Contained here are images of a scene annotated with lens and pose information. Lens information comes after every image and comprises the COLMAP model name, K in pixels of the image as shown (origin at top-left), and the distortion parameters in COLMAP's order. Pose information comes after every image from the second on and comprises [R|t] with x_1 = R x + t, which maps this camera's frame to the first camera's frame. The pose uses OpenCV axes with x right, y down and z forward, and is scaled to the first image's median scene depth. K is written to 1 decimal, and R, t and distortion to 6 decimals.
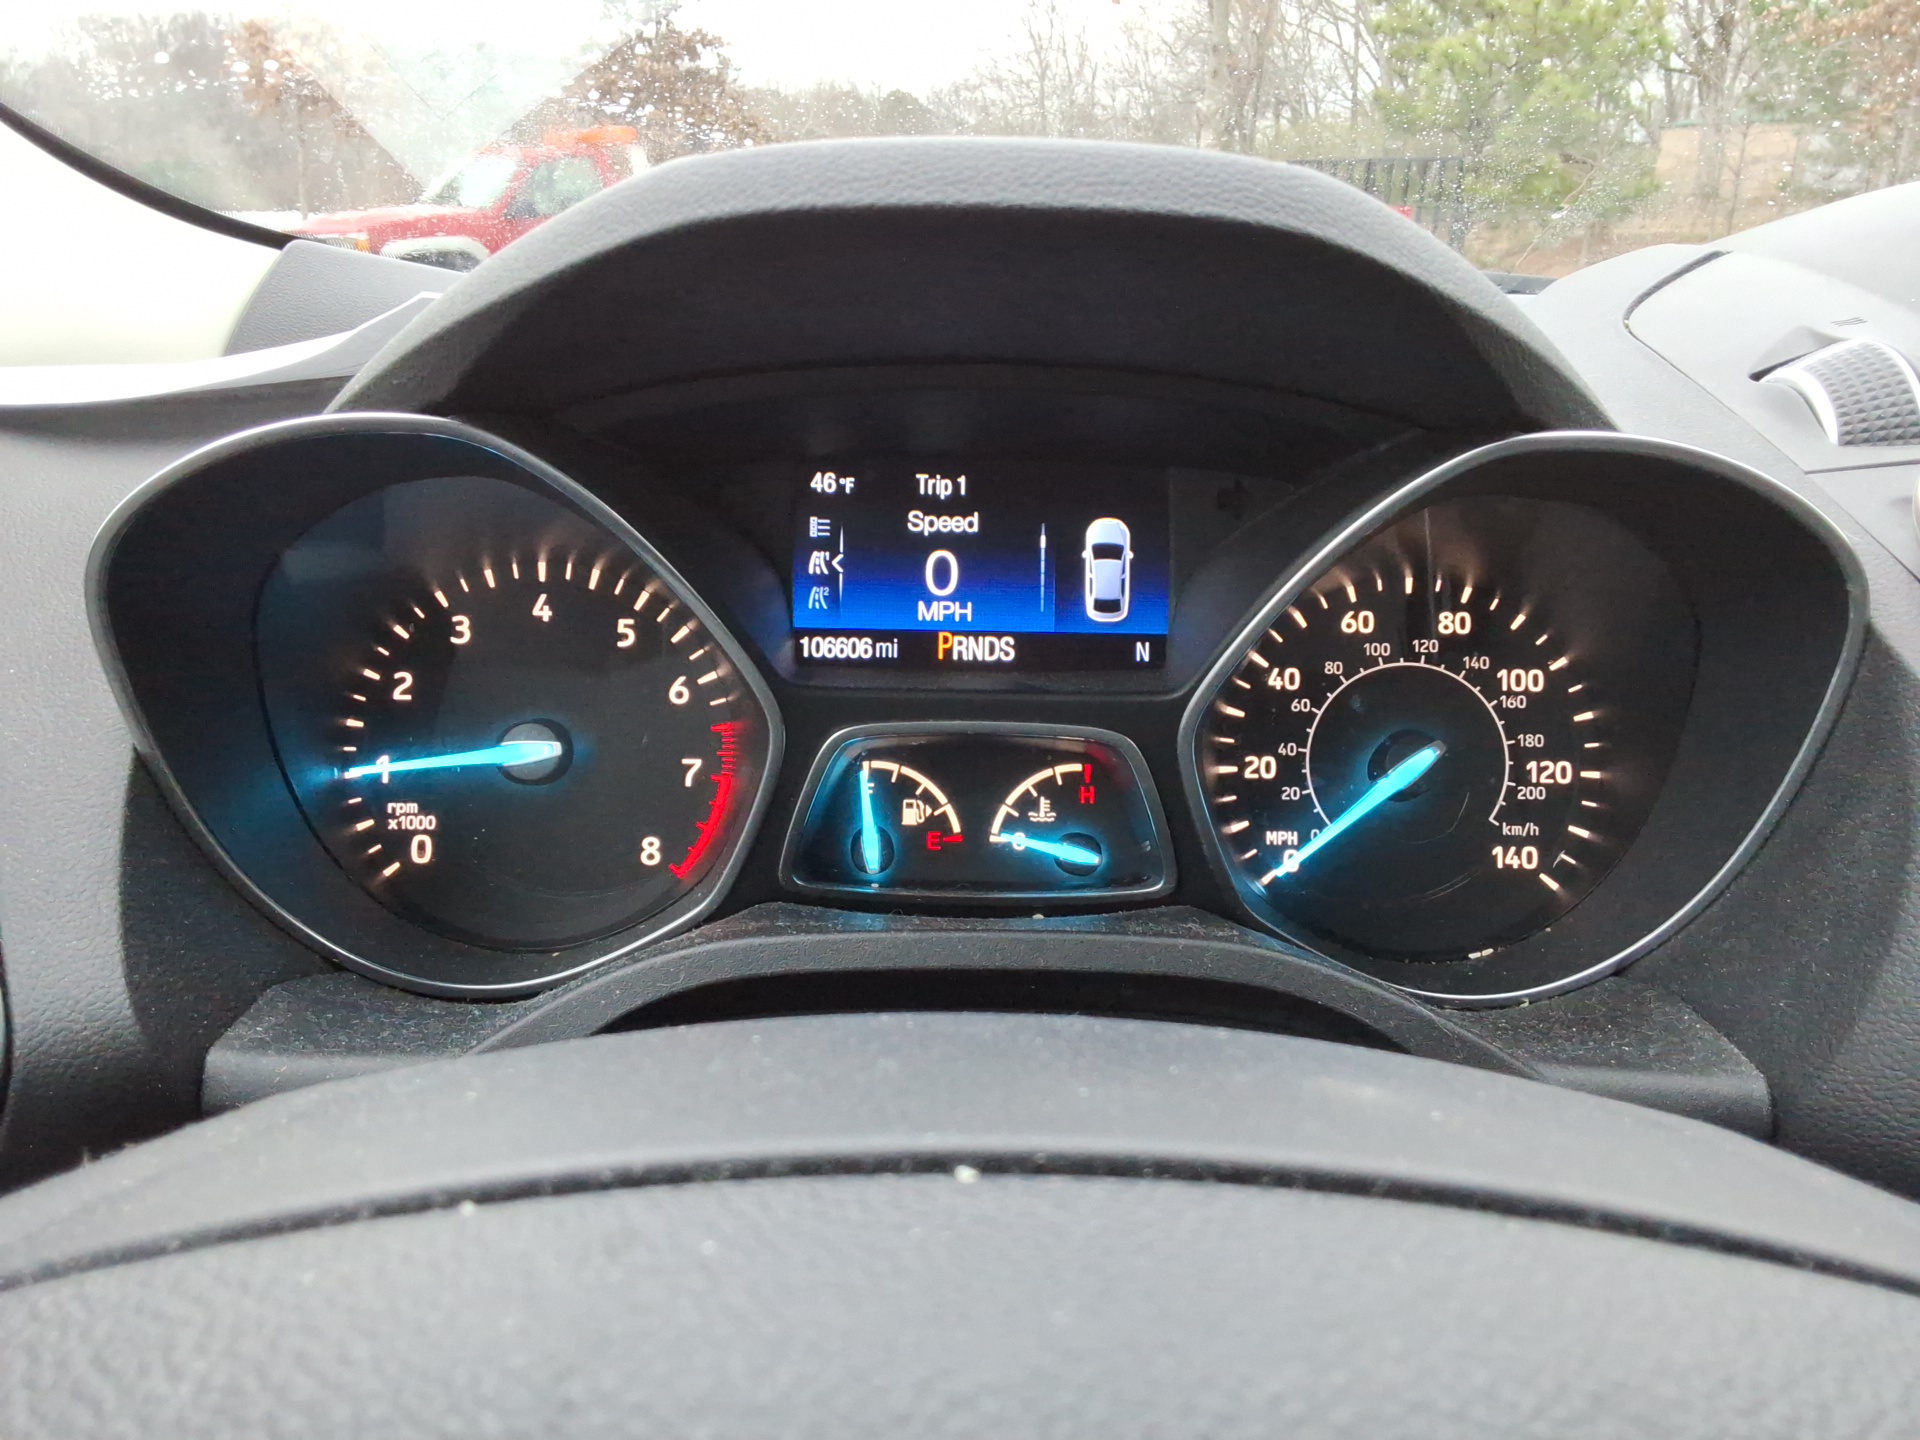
lens RADIAL K [[1544.2, 0, 975.4], [0, 1544.2, 699.4], [0, 0, 1]] dist [0.113736, -0.001995]
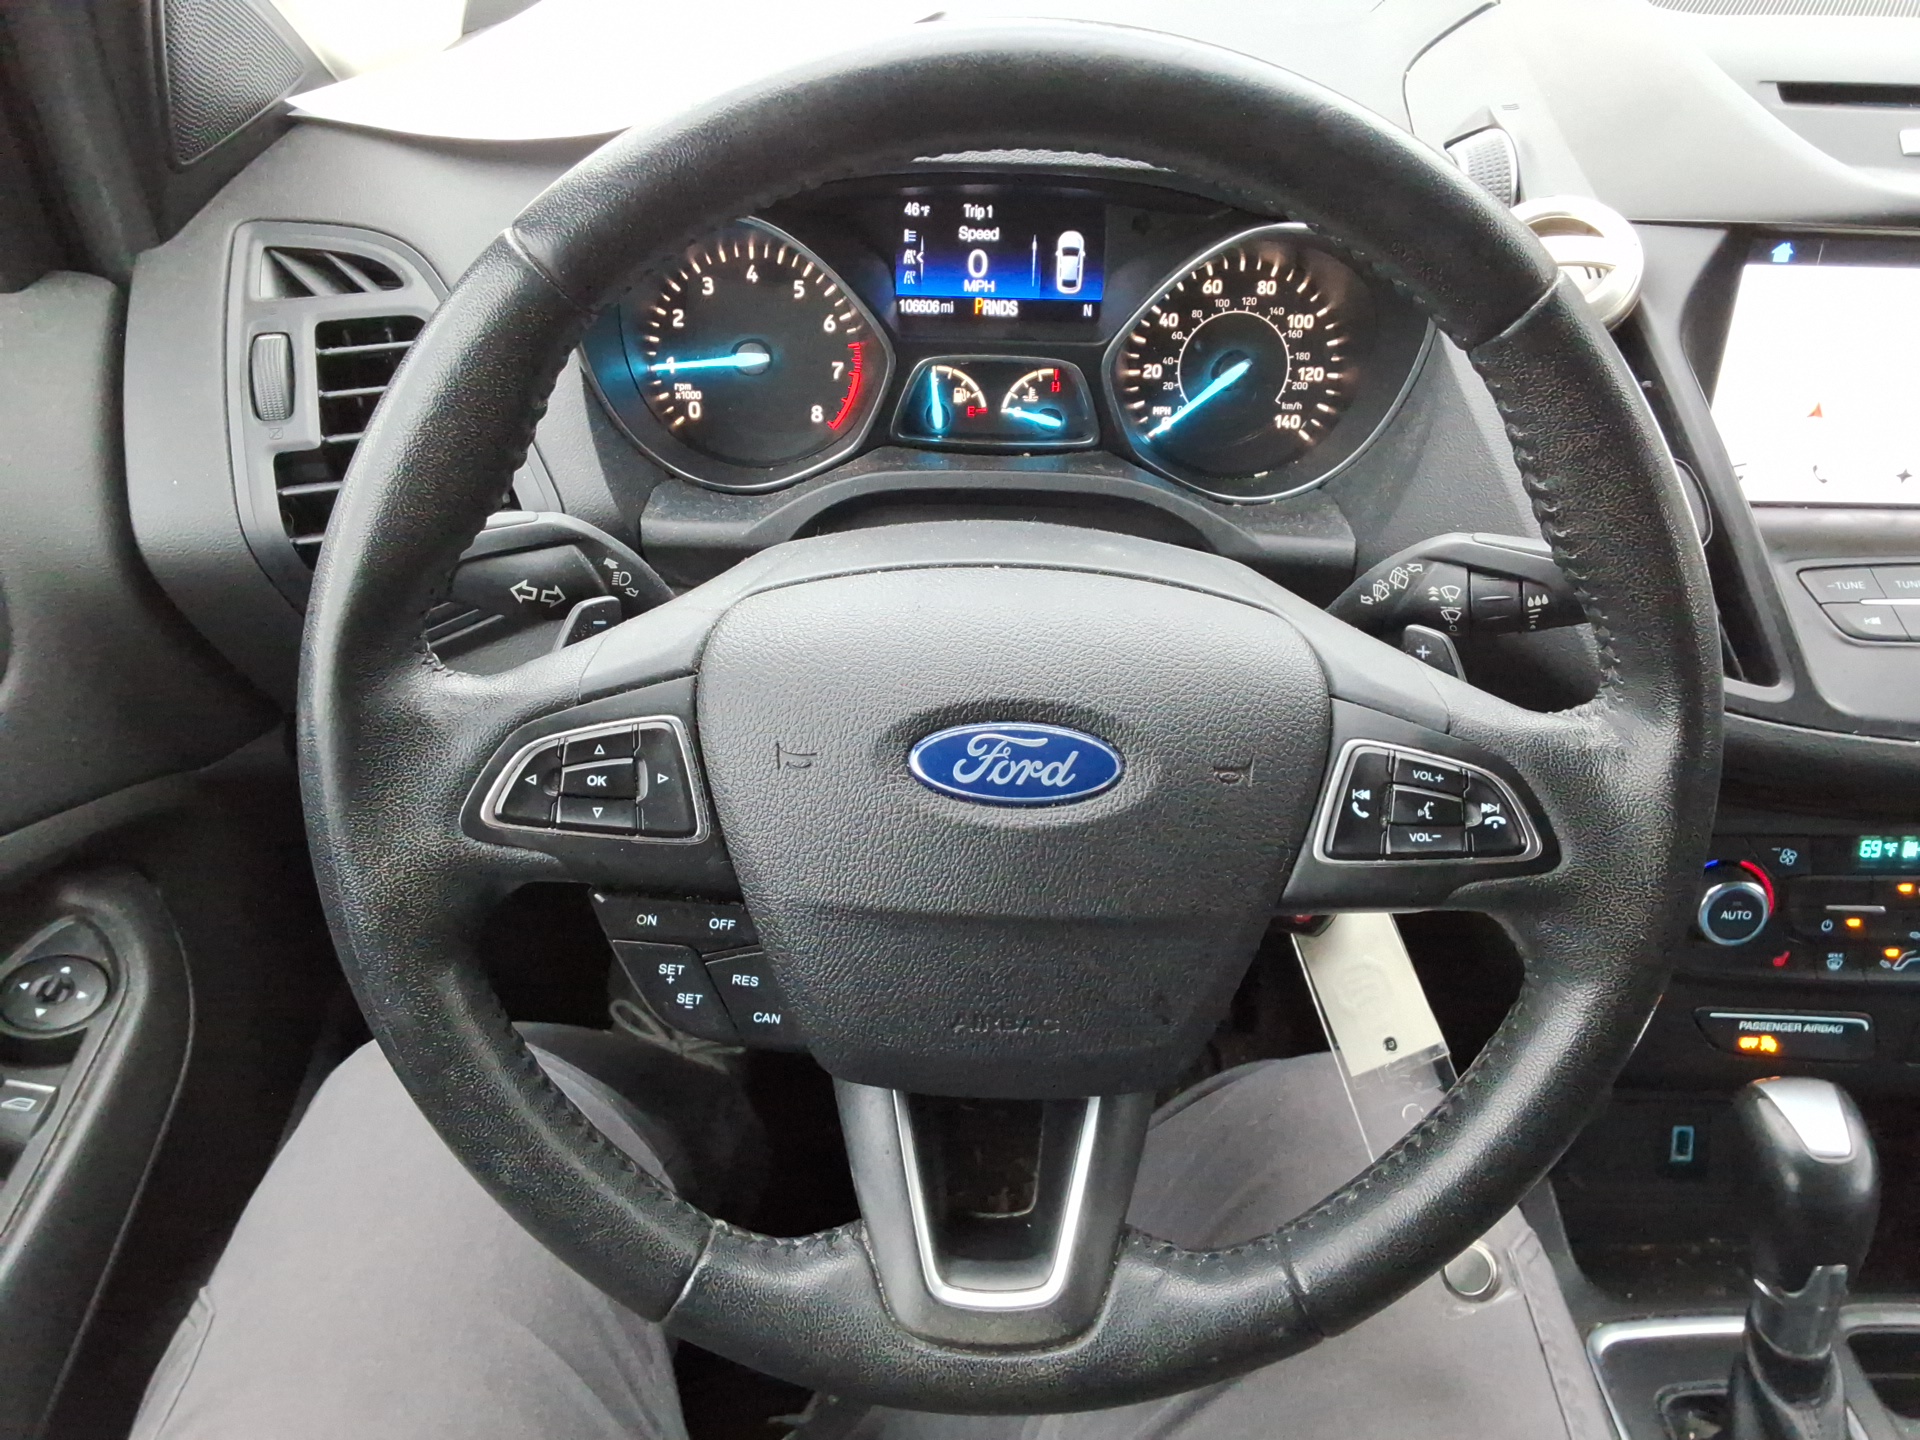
lens RADIAL K [[1544.2, 0, 975.4], [0, 1544.2, 699.4], [0, 0, 1]] dist [0.113736, -0.001995]
pose [[0.999902, 0.013943, -0.000885, -0.015231], [-0.012782, 0.938567, 0.344861, -0.220466], [0.005639, -0.344816, 0.938653, -0.835543]]
